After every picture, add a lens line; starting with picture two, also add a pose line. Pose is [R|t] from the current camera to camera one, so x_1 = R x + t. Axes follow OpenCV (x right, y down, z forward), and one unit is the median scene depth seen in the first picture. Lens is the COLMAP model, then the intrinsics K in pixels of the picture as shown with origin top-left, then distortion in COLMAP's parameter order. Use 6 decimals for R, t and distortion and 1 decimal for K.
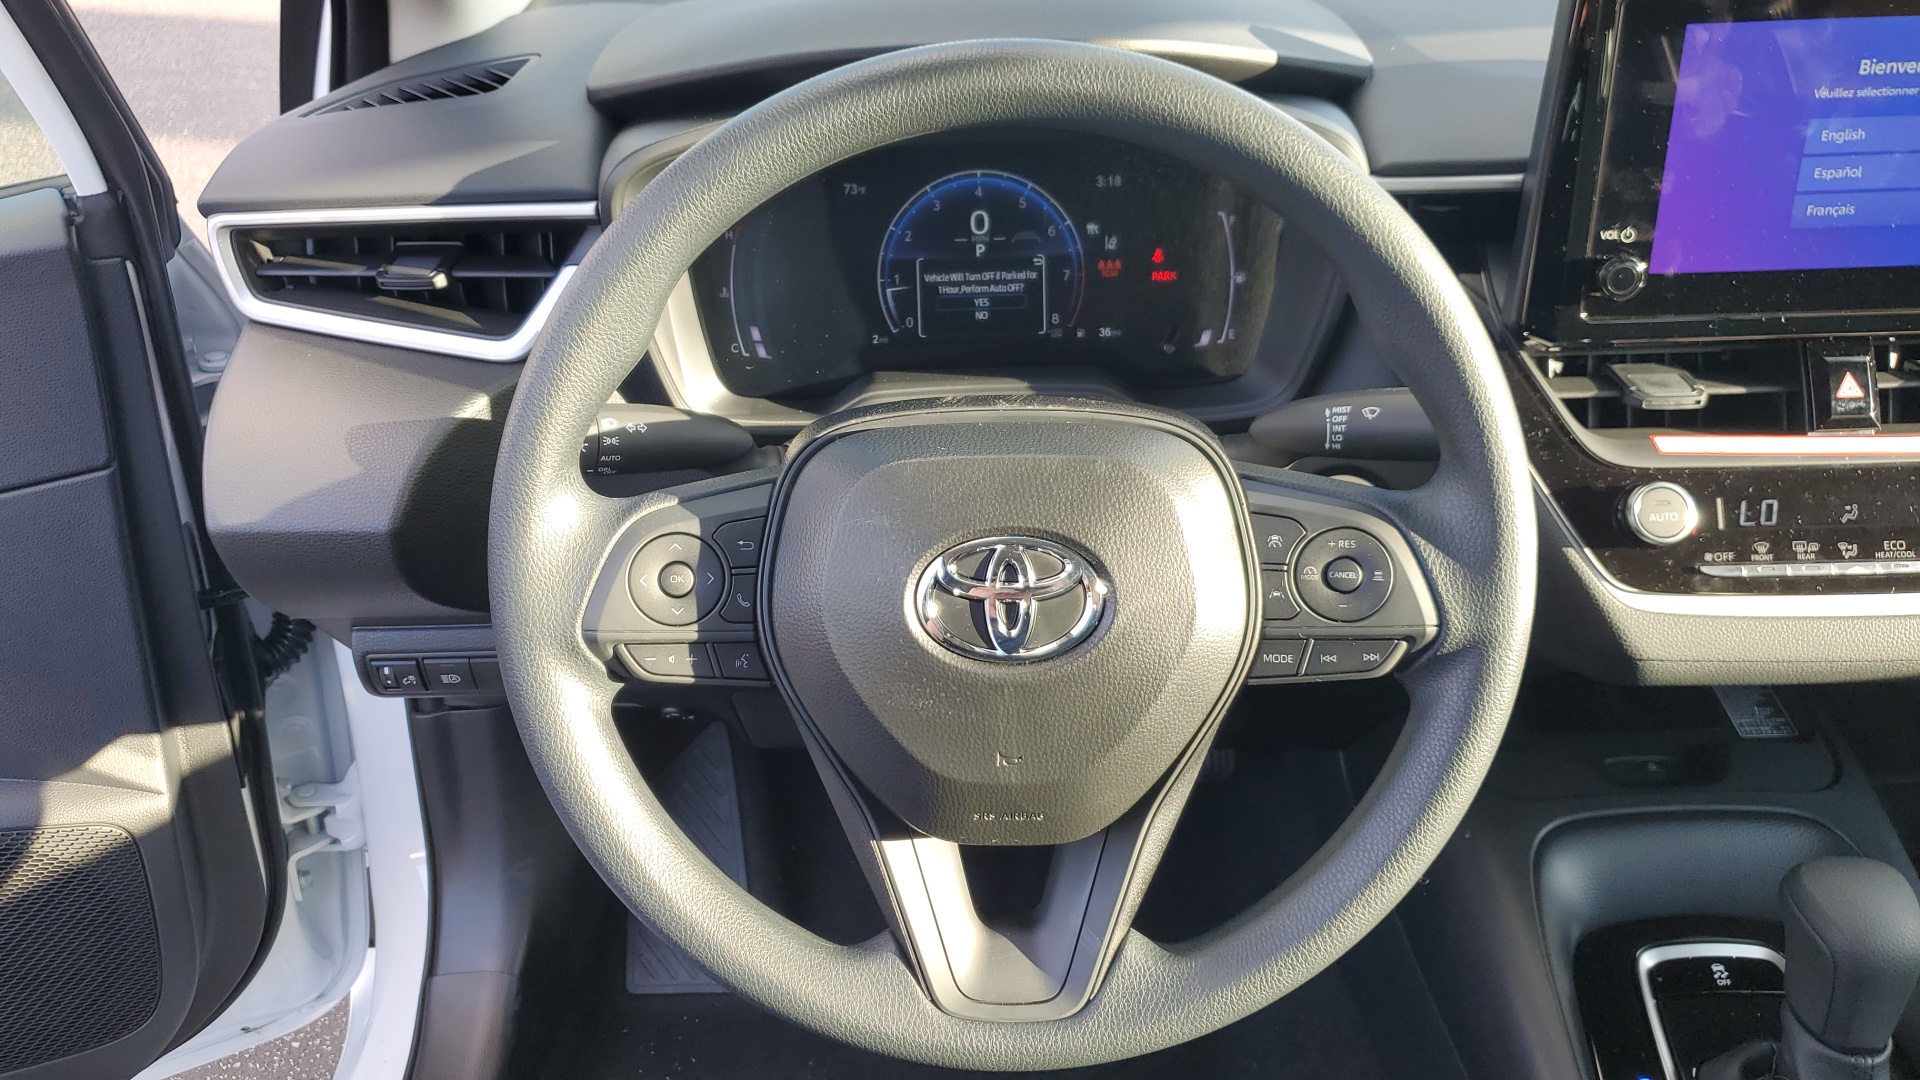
lens RADIAL K [[1465.1, 0, 960.0], [0, 1465.1, 540.0], [0, 0, 1]] dist [-0.057372, 0.112050]
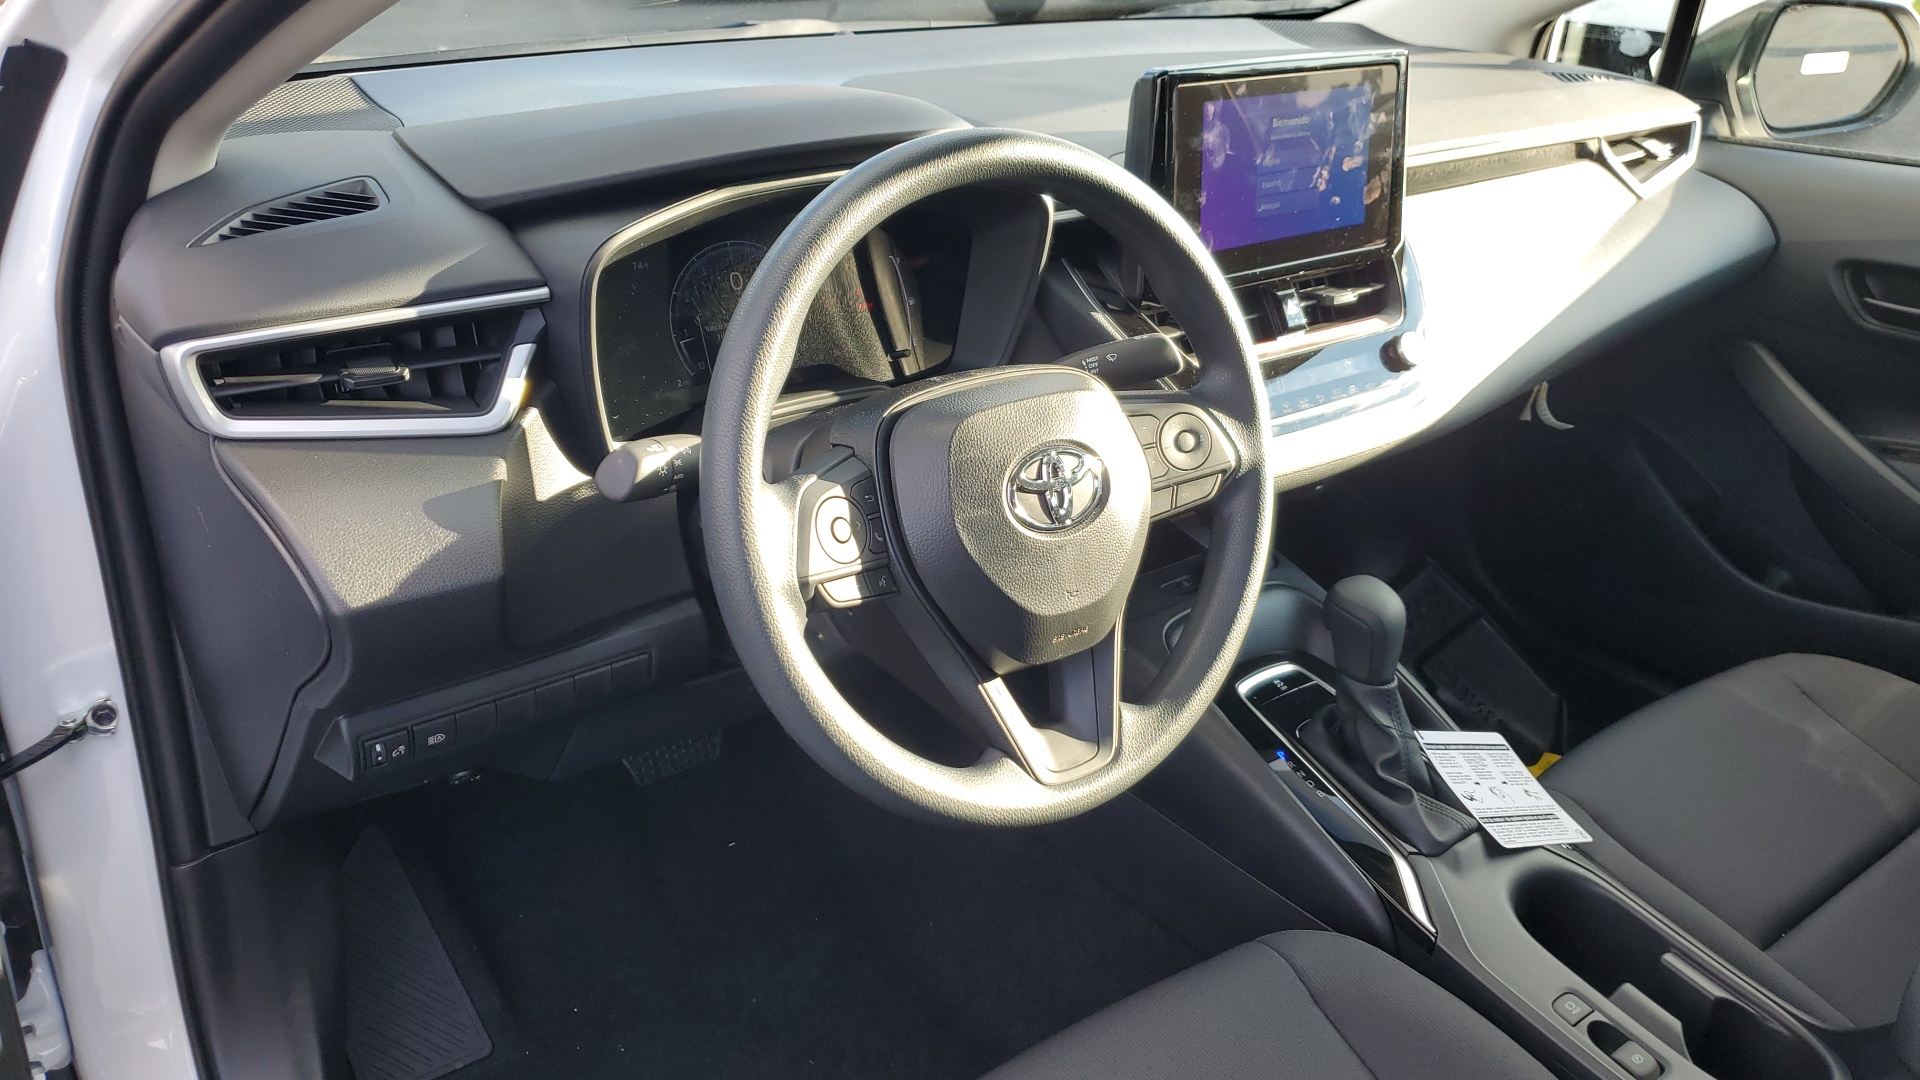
lens RADIAL K [[1488.7, 0, 917.9], [0, 1488.7, 559.1], [0, 0, 1]] dist [0.023025, -0.000891]
pose [[0.799622, -0.214810, 0.560768, -0.790674], [0.245744, 0.969111, 0.020815, 0.036198], [-0.547918, 0.121162, 0.827711, -0.167678]]
